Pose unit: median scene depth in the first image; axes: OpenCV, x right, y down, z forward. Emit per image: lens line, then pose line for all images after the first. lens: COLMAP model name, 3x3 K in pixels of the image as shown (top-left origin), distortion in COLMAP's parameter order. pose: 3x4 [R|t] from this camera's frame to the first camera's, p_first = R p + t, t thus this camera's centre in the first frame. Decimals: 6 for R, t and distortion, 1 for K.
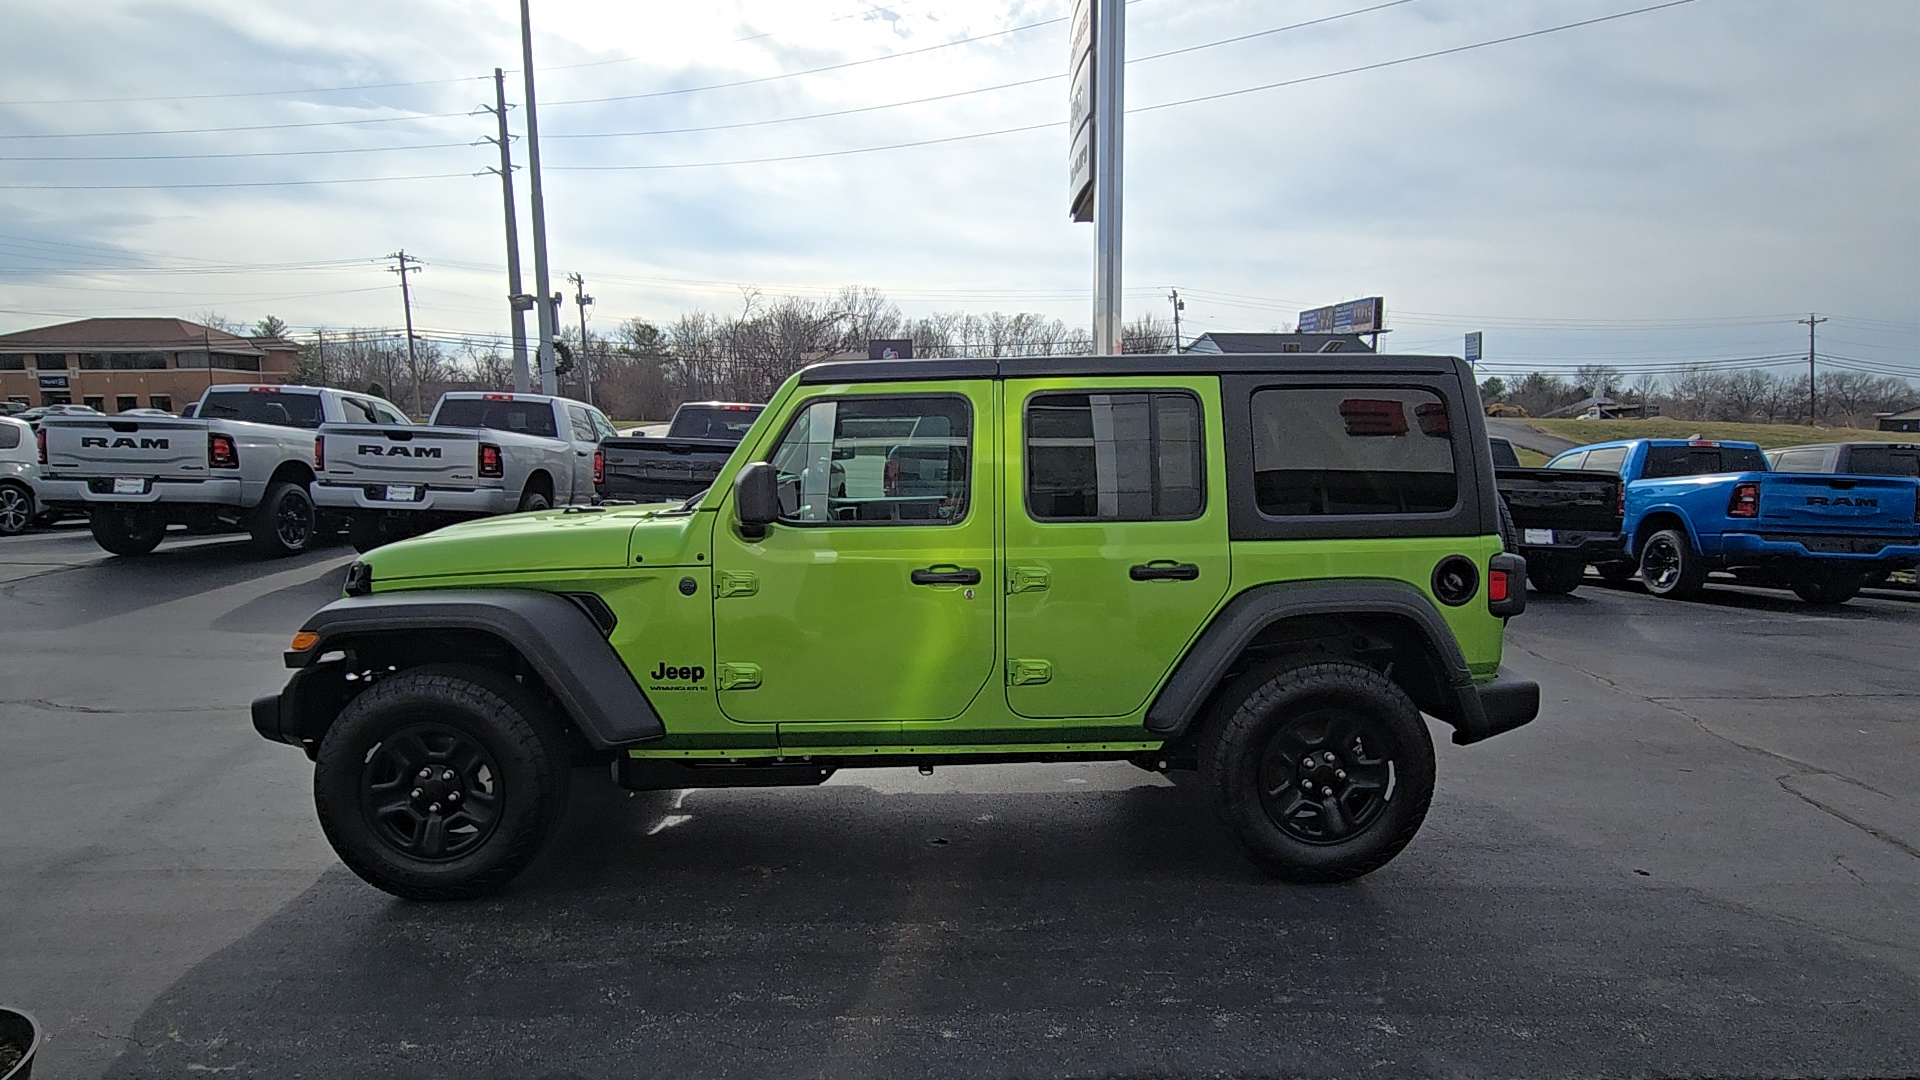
lens RADIAL K [[966.1, 0, 951.7], [0, 966.1, 547.5], [0, 0, 1]] dist [0.000746, -0.000505]
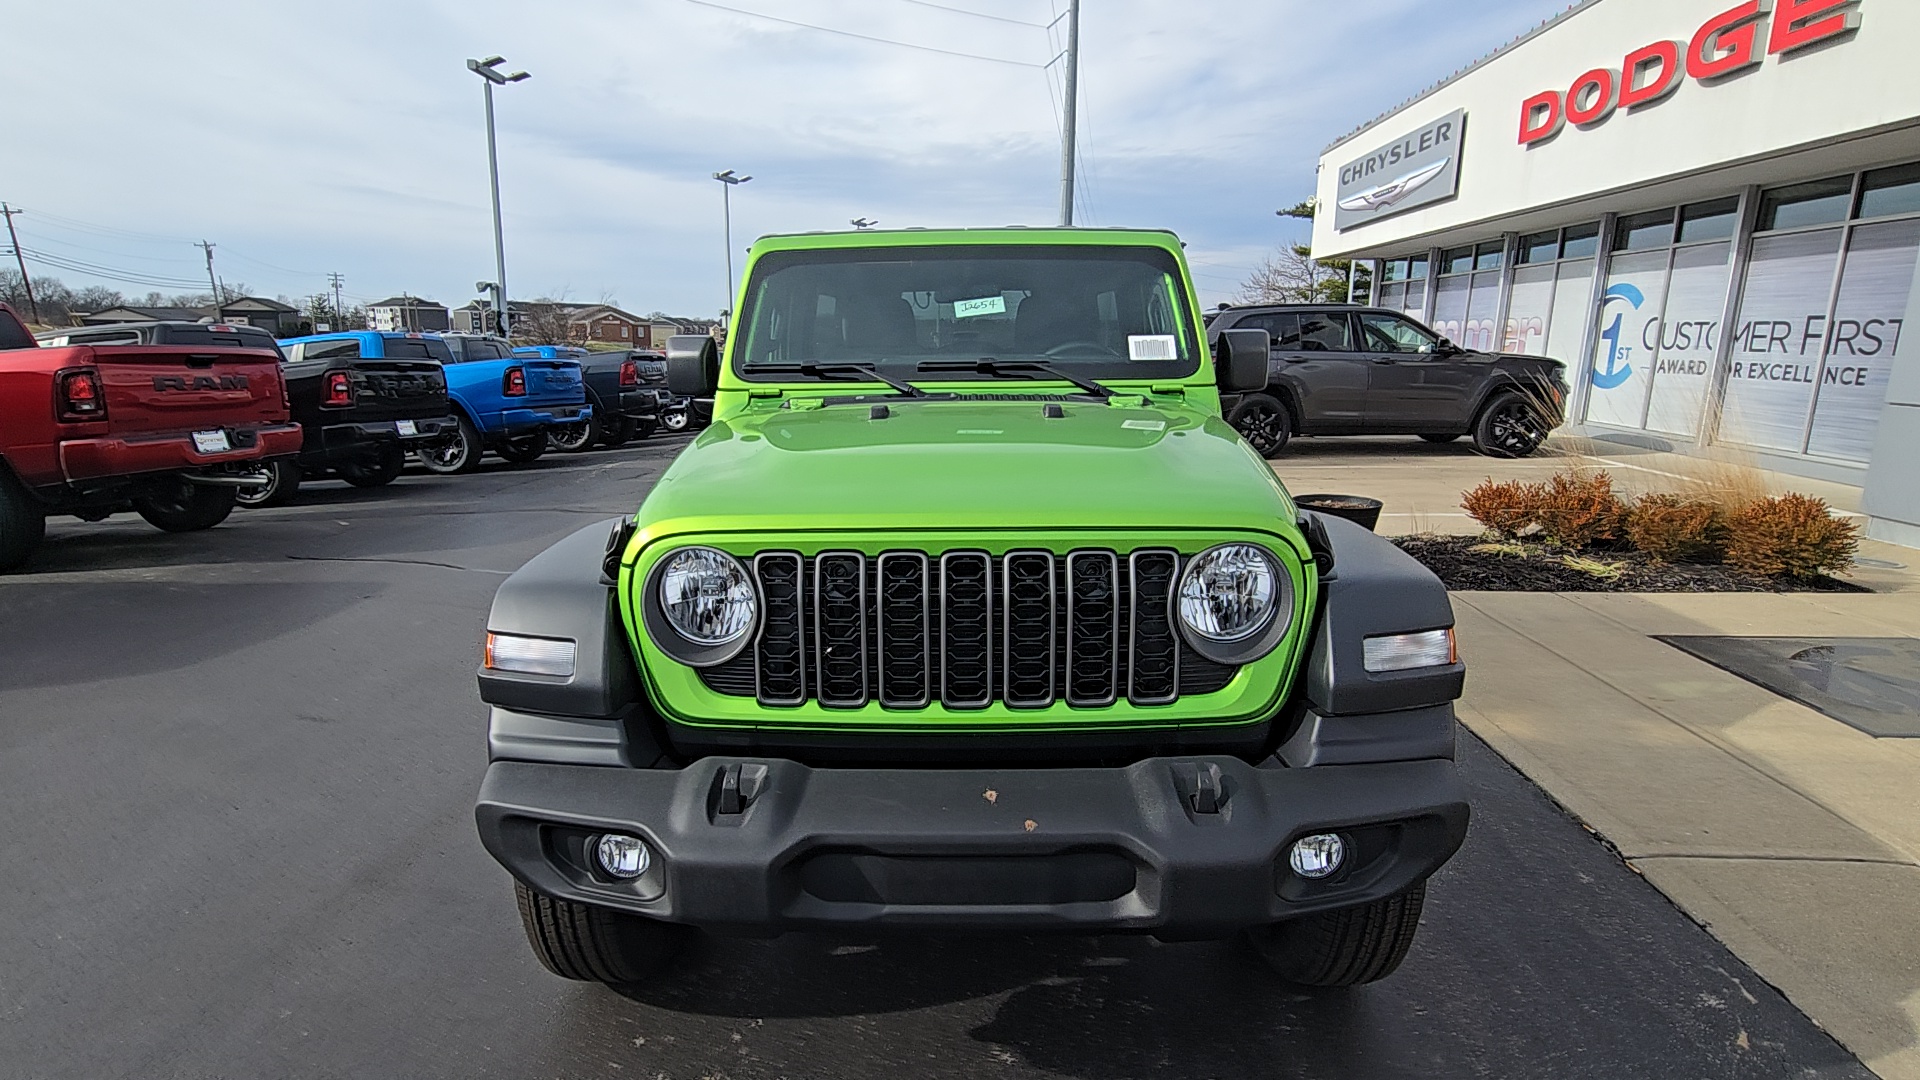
lens RADIAL K [[967.1, 0, 951.0], [0, 967.1, 545.9], [0, 0, 1]] dist [0.001532, -0.001260]
pose [[0.058046, -0.207958, 0.976414, -0.378559], [0.111166, 0.973327, 0.200692, -0.031655], [-0.992105, 0.096895, 0.079616, 0.380219]]
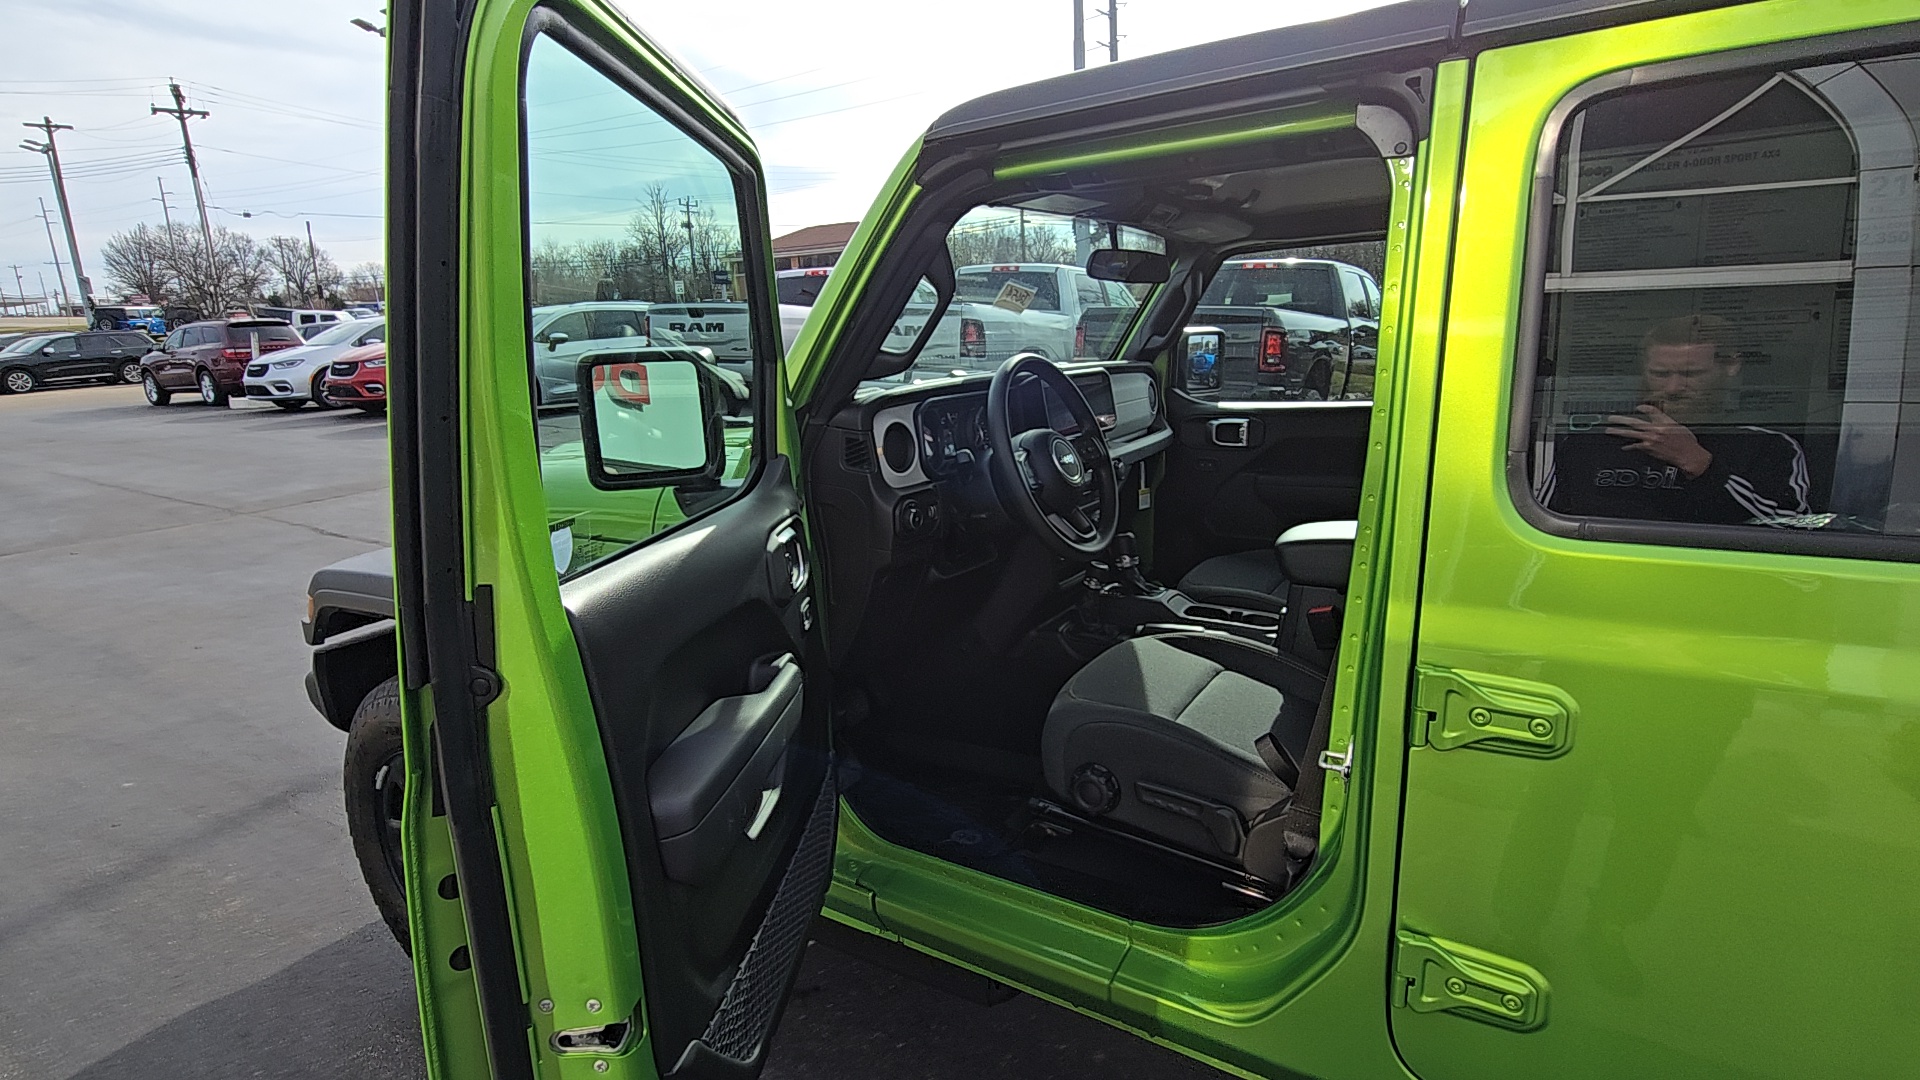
lens RADIAL K [[966.1, 0, 951.7], [0, 966.1, 547.5], [0, 0, 1]] dist [0.000746, -0.000505]
pose [[0.830155, 0.102837, -0.547967, 0.031677], [-0.032019, 0.990014, 0.137288, -0.018146], [0.556613, -0.096425, 0.825157, 0.208477]]
